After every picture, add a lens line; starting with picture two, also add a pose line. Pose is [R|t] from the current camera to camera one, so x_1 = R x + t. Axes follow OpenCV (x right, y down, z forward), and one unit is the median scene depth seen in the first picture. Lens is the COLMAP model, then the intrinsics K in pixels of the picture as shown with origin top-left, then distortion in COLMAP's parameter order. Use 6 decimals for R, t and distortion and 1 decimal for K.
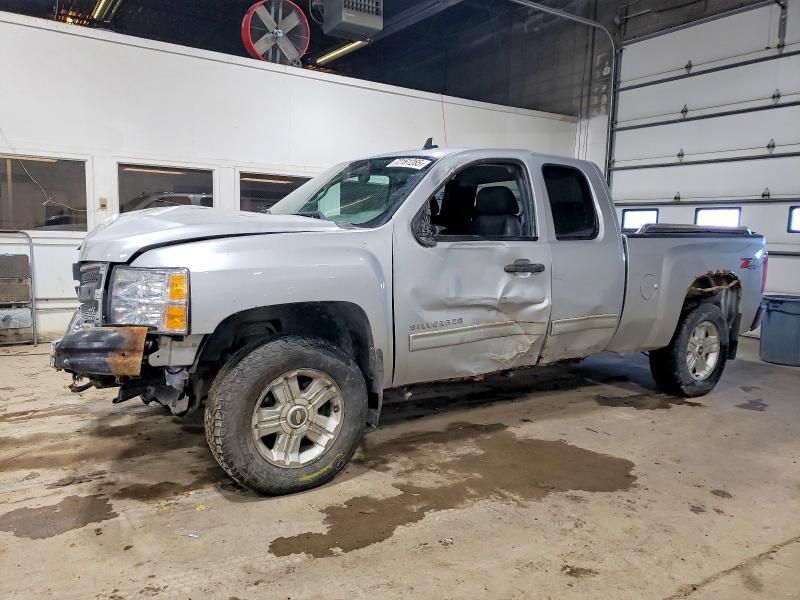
lens RADIAL K [[614.4, 0, 400.0], [0, 614.4, 300.0], [0, 0, 1]] dist [0.034021, 0.002787]
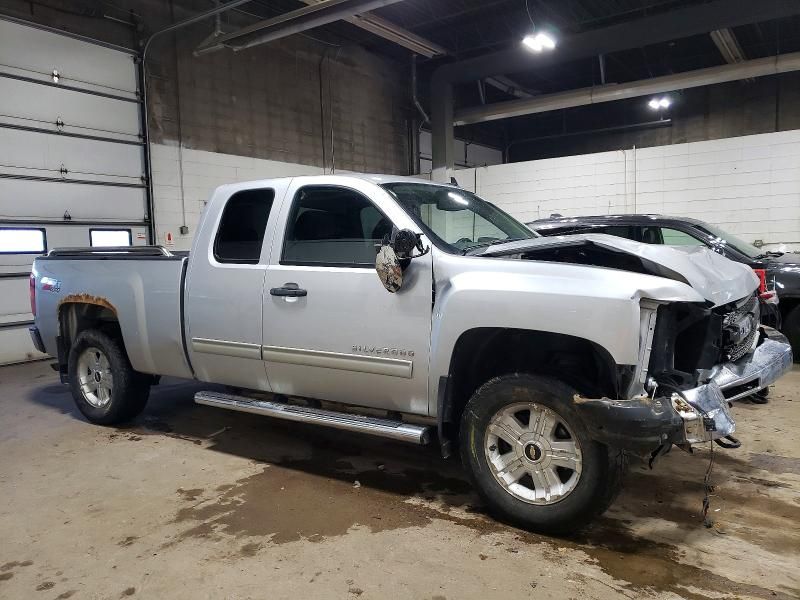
lens RADIAL K [[601.9, 0, 400.0], [0, 601.9, 300.0], [0, 0, 1]] dist [0.005232, -0.001975]
pose [[-0.356734, -0.096880, 0.929169, -1.063061], [0.121769, 0.981301, 0.149066, -0.219687], [-0.926236, 0.166321, -0.338266, 1.618496]]
